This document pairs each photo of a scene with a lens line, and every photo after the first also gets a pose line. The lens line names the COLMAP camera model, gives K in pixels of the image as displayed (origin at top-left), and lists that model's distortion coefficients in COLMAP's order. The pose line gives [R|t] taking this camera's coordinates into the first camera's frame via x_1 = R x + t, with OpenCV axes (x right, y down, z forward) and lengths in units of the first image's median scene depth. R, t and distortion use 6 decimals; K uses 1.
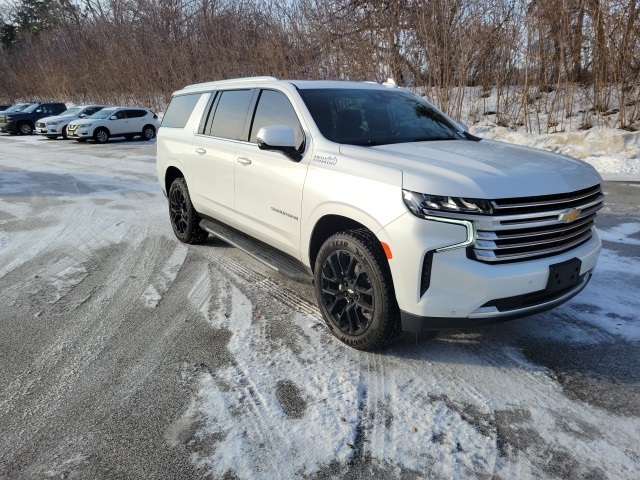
lens RADIAL K [[478.9, 0, 325.0], [0, 478.9, 230.0], [0, 0, 1]] dist [0.059242, -0.044065]
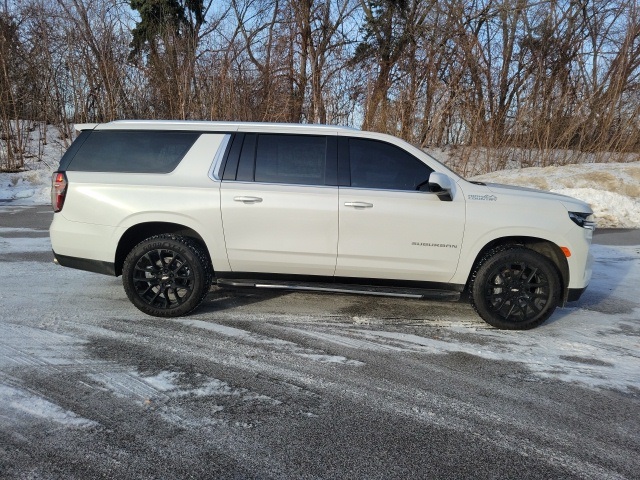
lens RADIAL K [[478.9, 0, 324.5], [0, 478.9, 228.0], [0, 0, 1]] dist [0.059242, -0.044065]
pose [[0.606539, -0.098764, 0.788895, -1.269774], [0.163773, 0.986495, -0.002415, -0.126194], [-0.778003, 0.130665, 0.614523, 0.515236]]
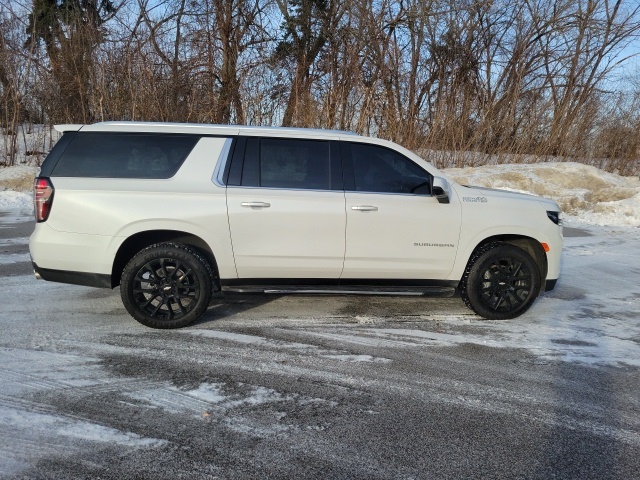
lens RADIAL K [[478.9, 0, 325.2], [0, 478.9, 240.3], [0, 0, 1]] dist [0.059242, -0.044065]
pose [[0.444412, -0.135956, 0.885446, -1.427245], [0.186281, 0.980836, 0.057107, -0.184489], [-0.876241, 0.139562, 0.461221, 0.720022]]
